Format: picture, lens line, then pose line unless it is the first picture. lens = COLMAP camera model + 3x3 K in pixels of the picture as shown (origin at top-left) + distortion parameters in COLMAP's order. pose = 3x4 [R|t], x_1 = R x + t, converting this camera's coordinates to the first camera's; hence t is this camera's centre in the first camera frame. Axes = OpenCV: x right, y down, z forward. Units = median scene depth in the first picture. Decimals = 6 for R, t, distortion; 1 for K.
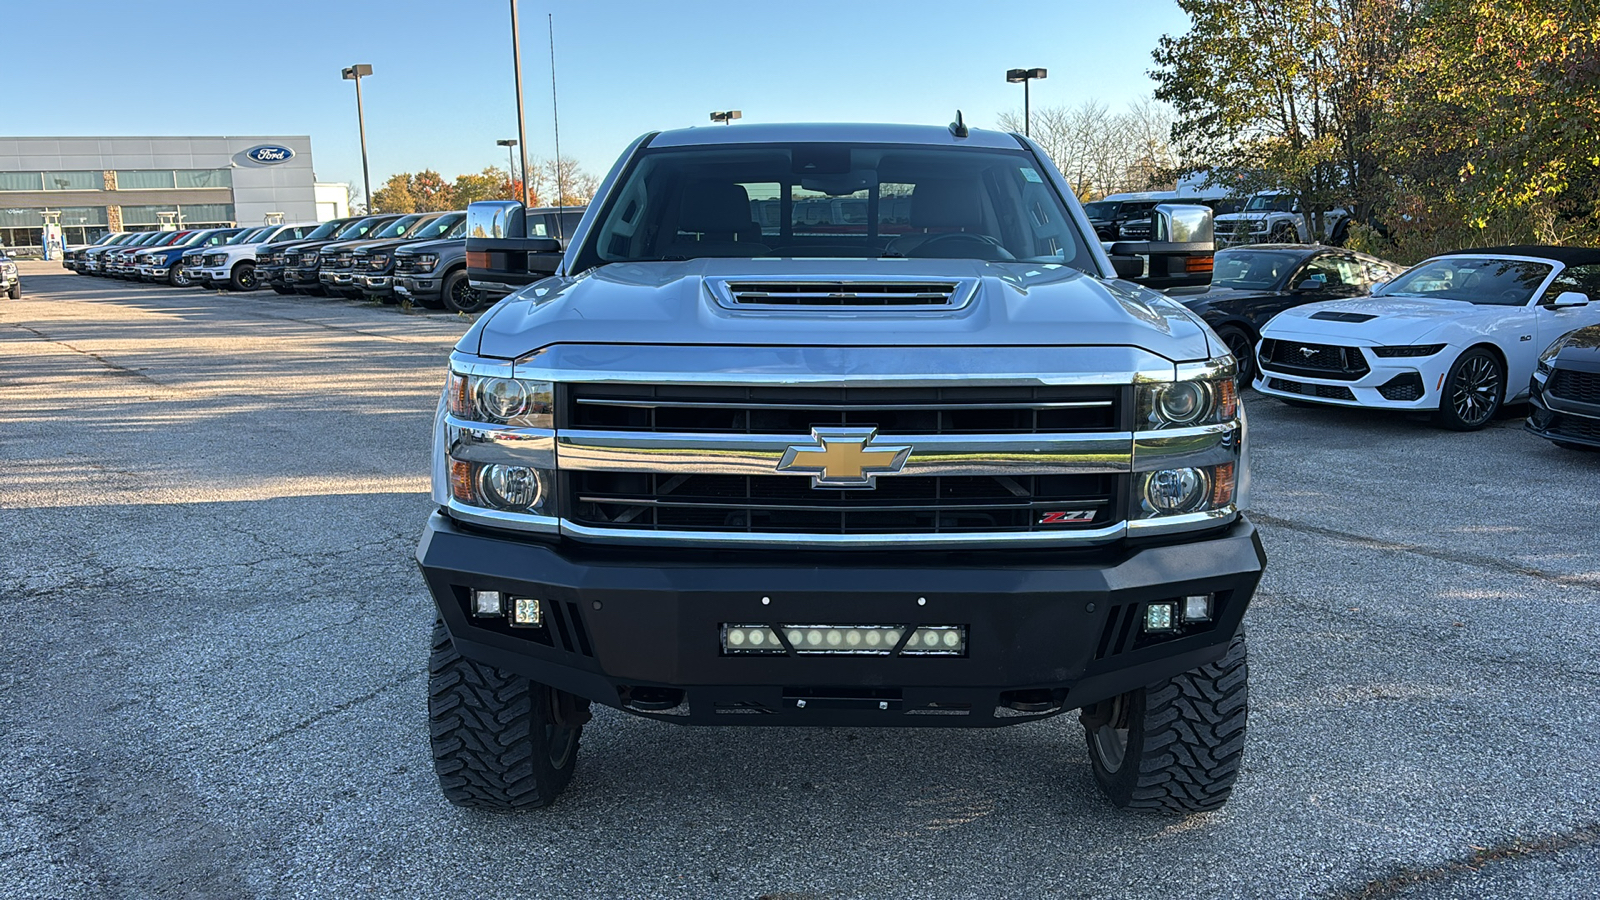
lens RADIAL K [[1387.1, 0, 794.2], [0, 1387.1, 451.5], [0, 0, 1]] dist [0.039517, -0.024076]
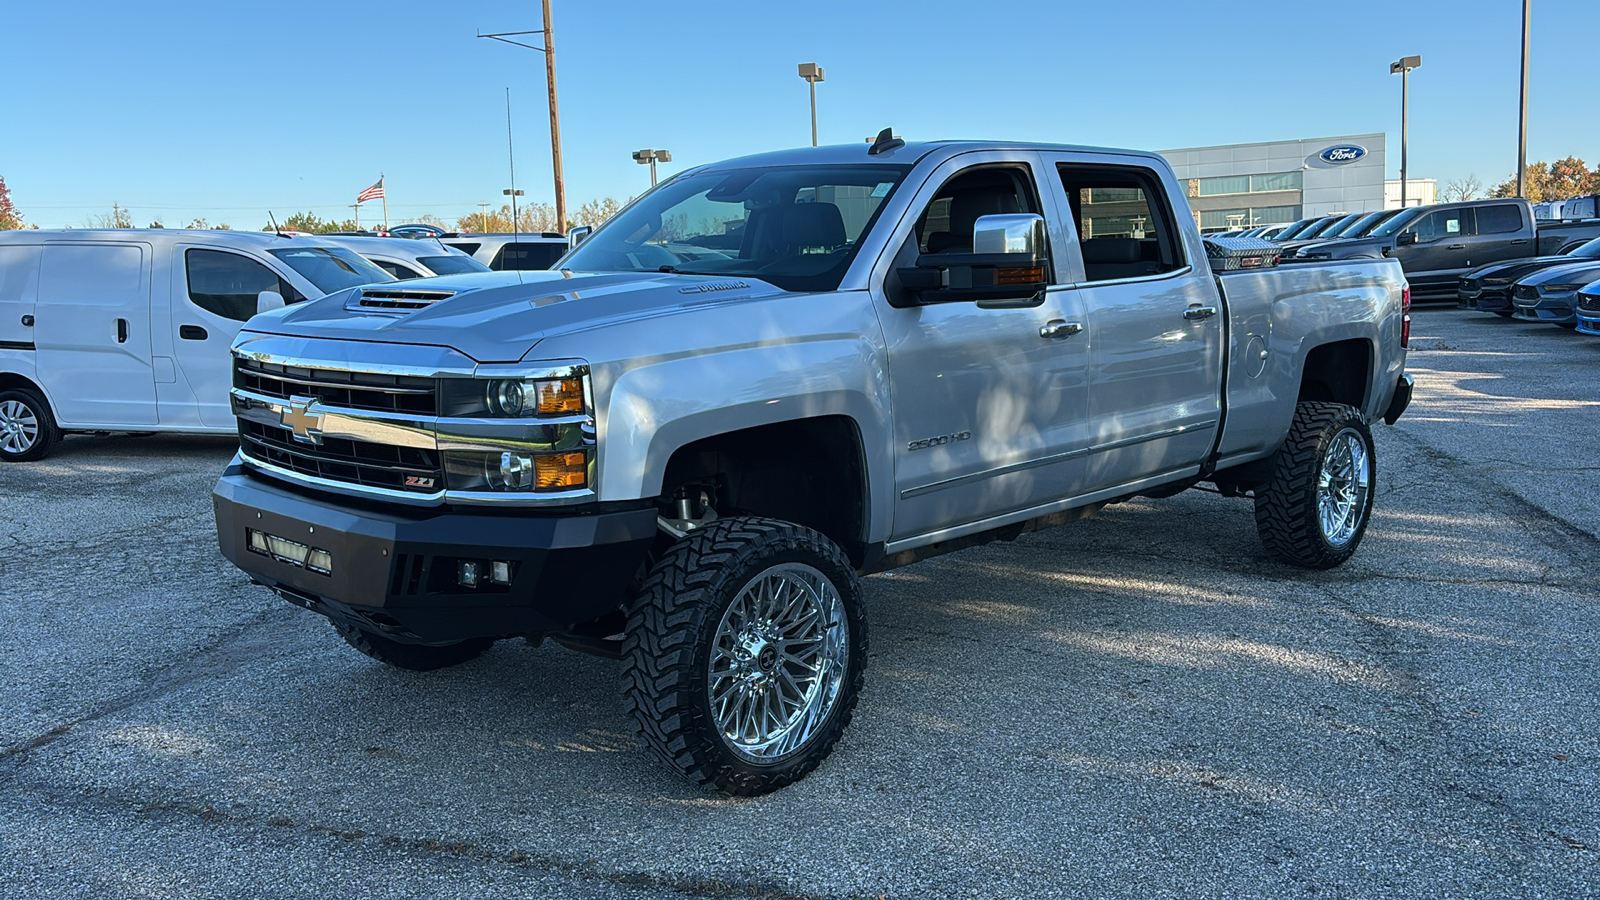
lens RADIAL K [[1387.1, 0, 801.4], [0, 1387.1, 447.2], [0, 0, 1]] dist [0.039517, -0.024076]
pose [[0.719643, 0.087741, -0.688778, 0.057505], [-0.089246, 0.995444, 0.033561, -0.002485], [0.688585, 0.037319, 0.724195, 0.014789]]
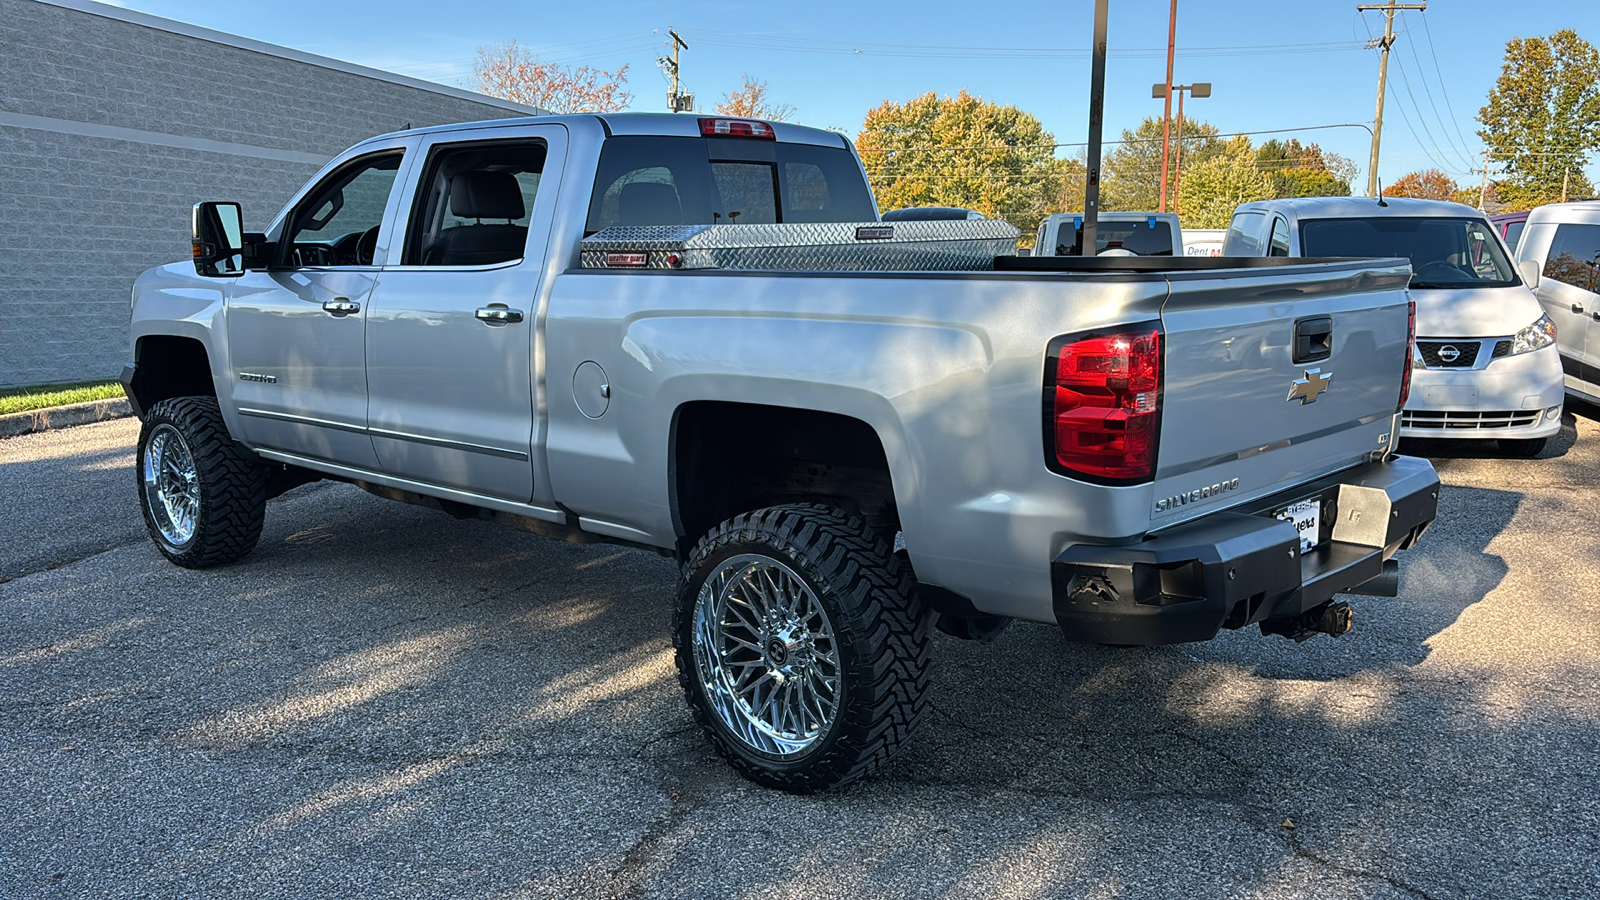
lens RADIAL K [[1387.1, 0, 793.9], [0, 1387.1, 446.5], [0, 0, 1]] dist [0.039517, -0.024076]
pose [[-0.676558, 0.117308, -0.726985, 0.057059], [-0.110324, 0.959941, 0.257569, -0.023037], [0.728078, 0.254464, -0.636514, 0.148347]]
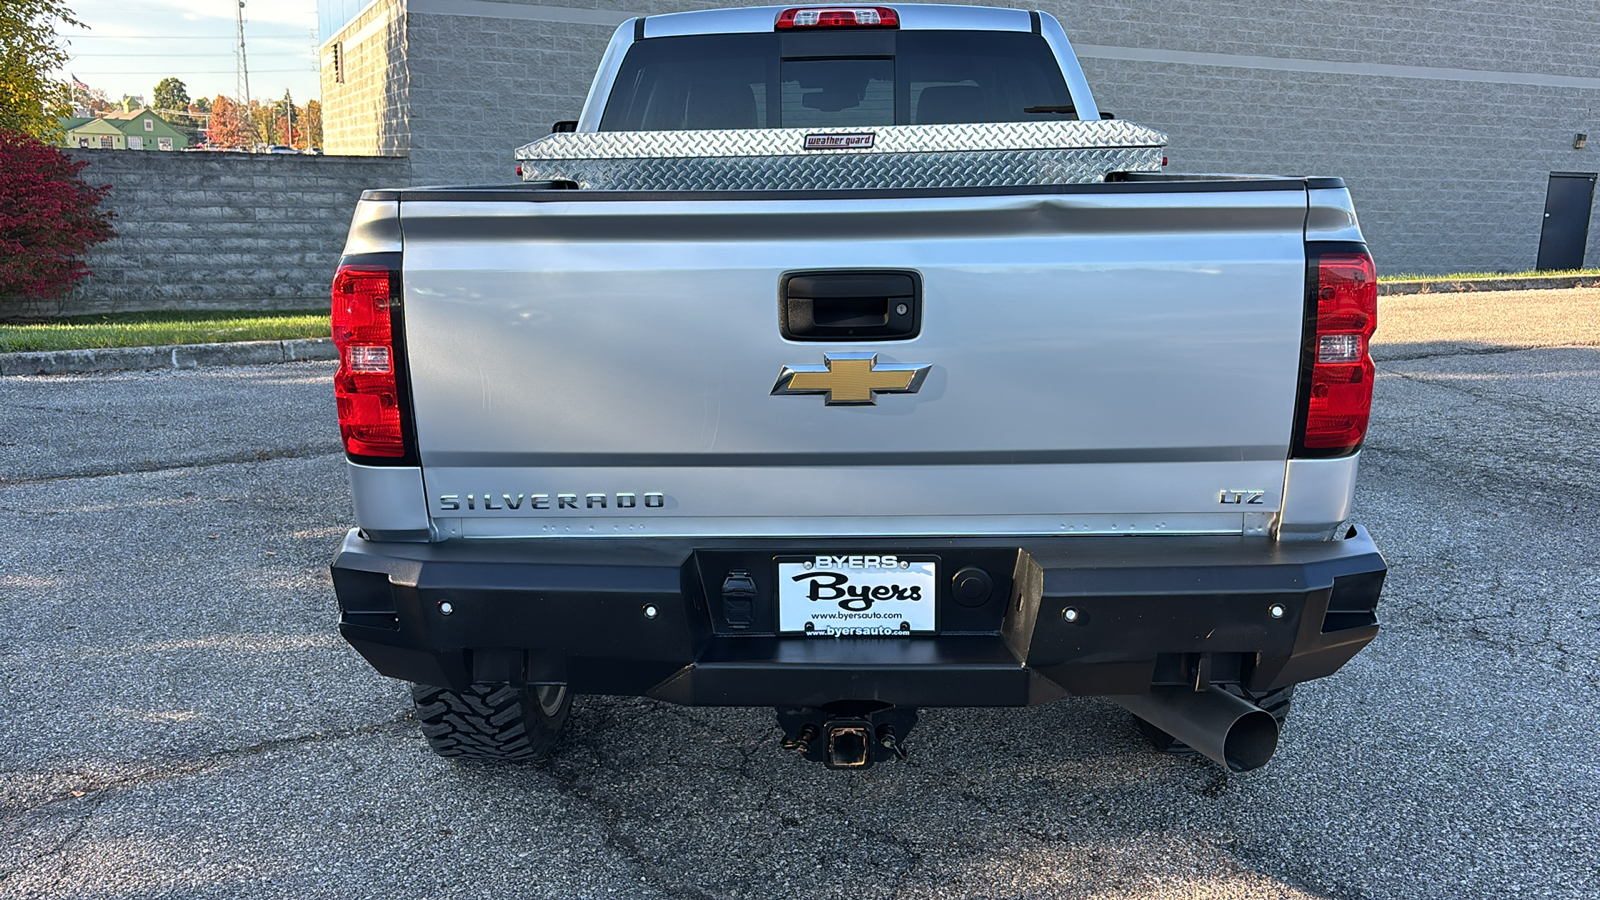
lens RADIAL K [[1387.1, 0, 807.1], [0, 1387.1, 473.5], [0, 0, 1]] dist [0.039517, -0.024076]
pose [[-0.999949, 0.007996, 0.006234, 0.003064], [0.009738, 0.928678, 0.370760, -0.024160], [-0.002825, 0.370802, -0.928708, 0.161130]]
